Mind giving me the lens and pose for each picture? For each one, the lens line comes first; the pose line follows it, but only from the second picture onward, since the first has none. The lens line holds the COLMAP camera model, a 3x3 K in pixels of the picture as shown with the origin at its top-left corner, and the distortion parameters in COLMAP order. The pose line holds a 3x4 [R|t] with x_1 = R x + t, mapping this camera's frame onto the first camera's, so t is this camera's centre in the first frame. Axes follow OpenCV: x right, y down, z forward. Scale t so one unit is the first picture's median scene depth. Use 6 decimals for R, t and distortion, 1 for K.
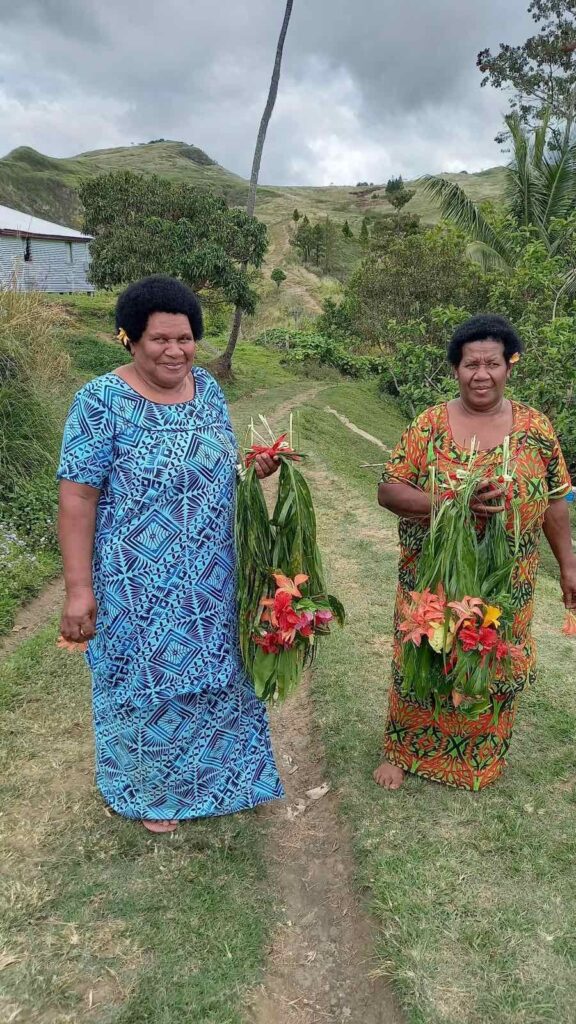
lens RADIAL K [[934.1, 0, 329.7], [0, 934.1, 584.4], [0, 0, 1]] dist [0.048522, 0.000573]
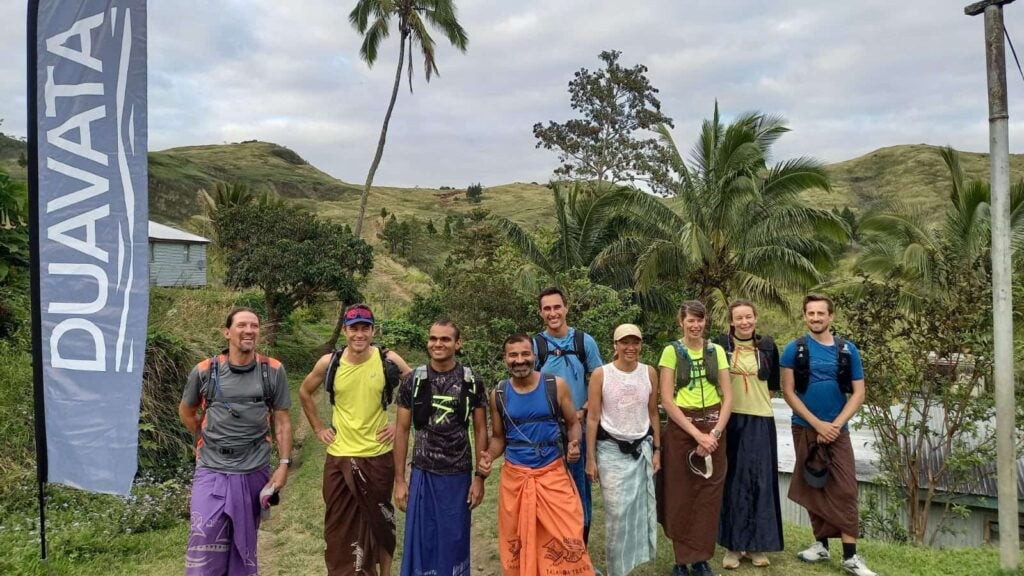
lens RADIAL K [[934.1, 0, 578.4], [0, 934.1, 287.0], [0, 0, 1]] dist [0.048522, 0.000573]
pose [[0.984547, 0.015981, 0.174392, -0.009006], [0.034929, 0.957898, -0.284975, 0.040106], [-0.171604, 0.286662, 0.942537, -0.194121]]
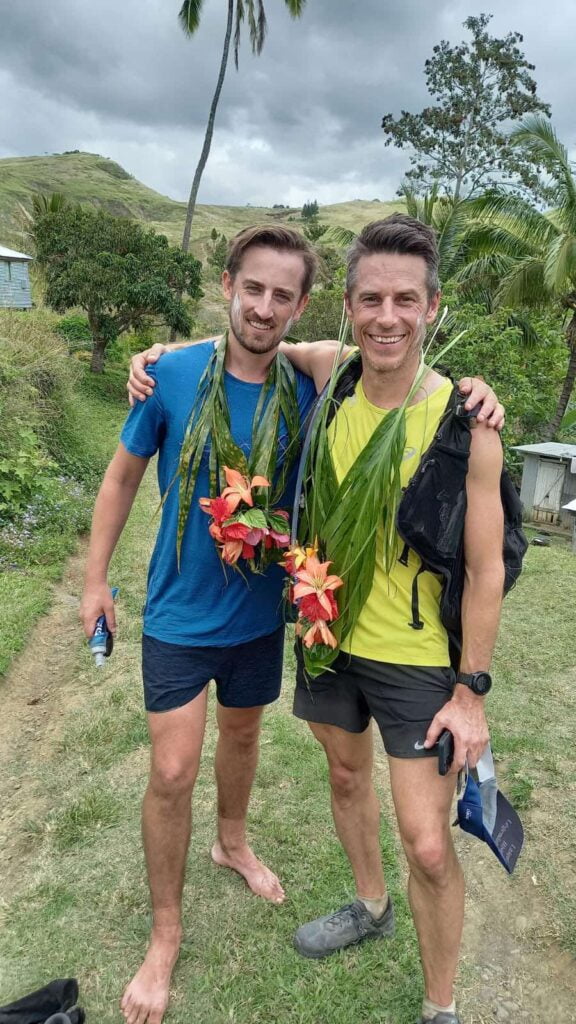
lens RADIAL K [[934.1, 0, 329.7], [0, 934.1, 584.4], [0, 0, 1]] dist [0.048522, 0.000573]
pose [[0.995842, 0.004748, 0.090975, -0.009854], [-0.003233, 0.999854, -0.016798, 0.028942], [-0.091042, 0.016434, 0.995711, -0.129811]]
